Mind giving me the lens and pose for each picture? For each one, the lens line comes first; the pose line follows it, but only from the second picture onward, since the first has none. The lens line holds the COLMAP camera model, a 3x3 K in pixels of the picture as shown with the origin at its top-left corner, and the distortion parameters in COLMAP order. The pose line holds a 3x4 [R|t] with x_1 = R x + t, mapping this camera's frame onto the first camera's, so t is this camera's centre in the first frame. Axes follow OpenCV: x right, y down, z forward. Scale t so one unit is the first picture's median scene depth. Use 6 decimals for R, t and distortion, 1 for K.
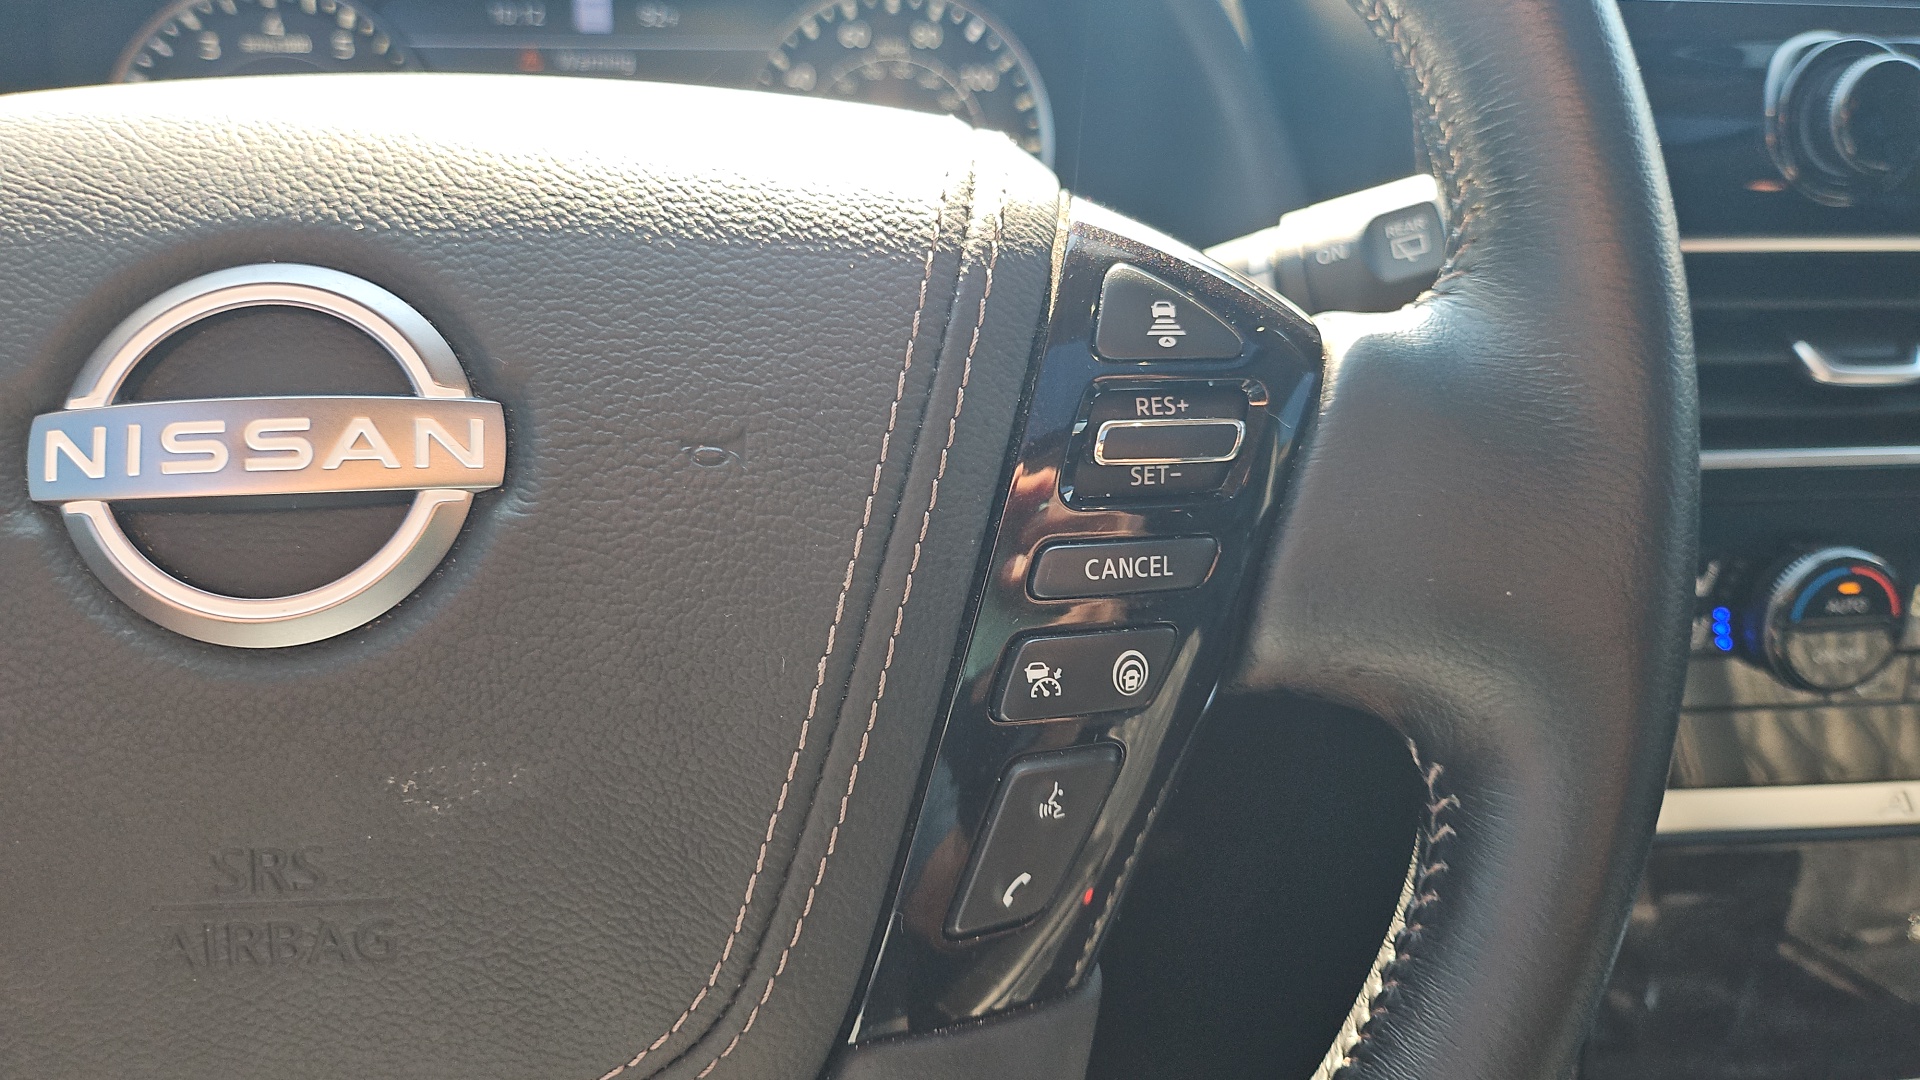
lens RADIAL K [[1348.0, 0, 921.3], [0, 1348.0, 533.4], [0, 0, 1]] dist [0.058692, -0.077043]
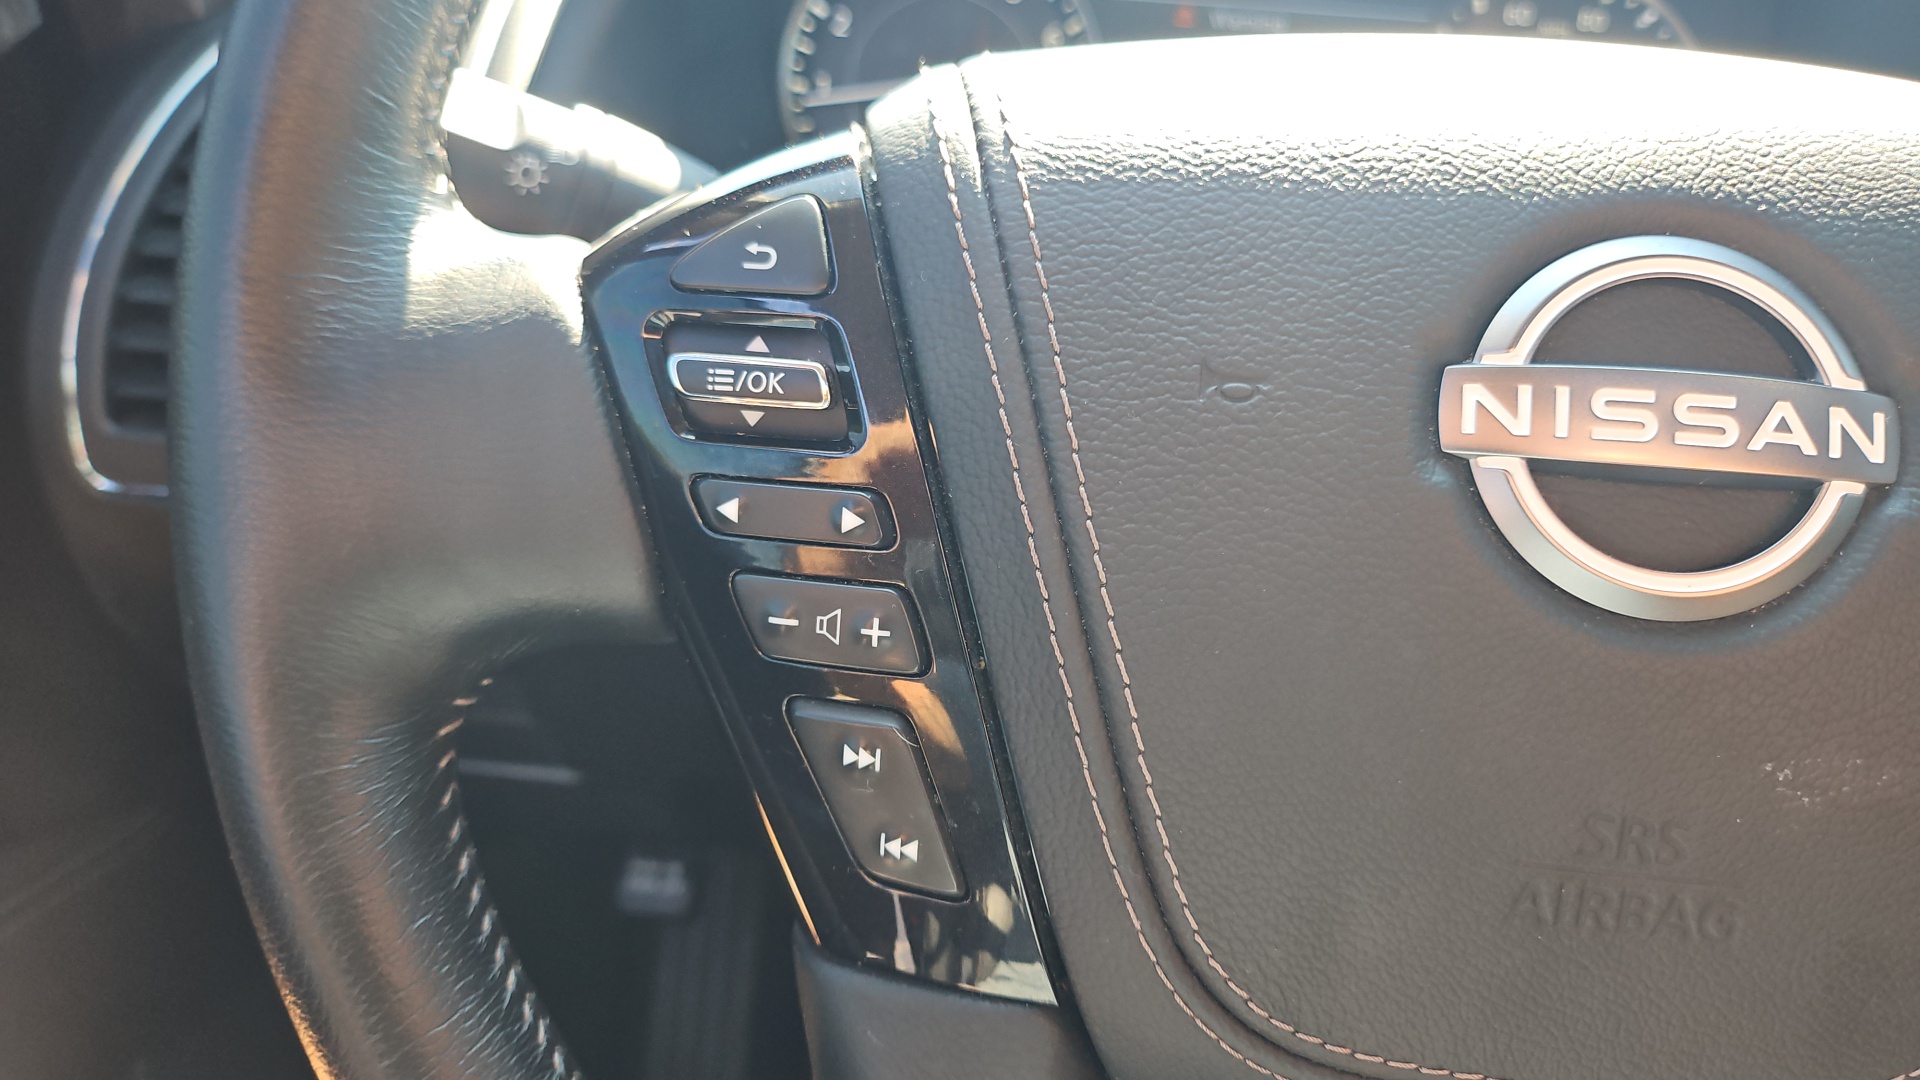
lens RADIAL K [[1348.0, 0, 958.1], [0, 1348.0, 524.5], [0, 0, 1]] dist [0.058692, -0.077043]
pose [[0.992216, 0.109903, -0.058551, -0.938875], [-0.108725, 0.993807, 0.022954, 0.046610], [0.060711, -0.016410, 0.998021, -0.030964]]
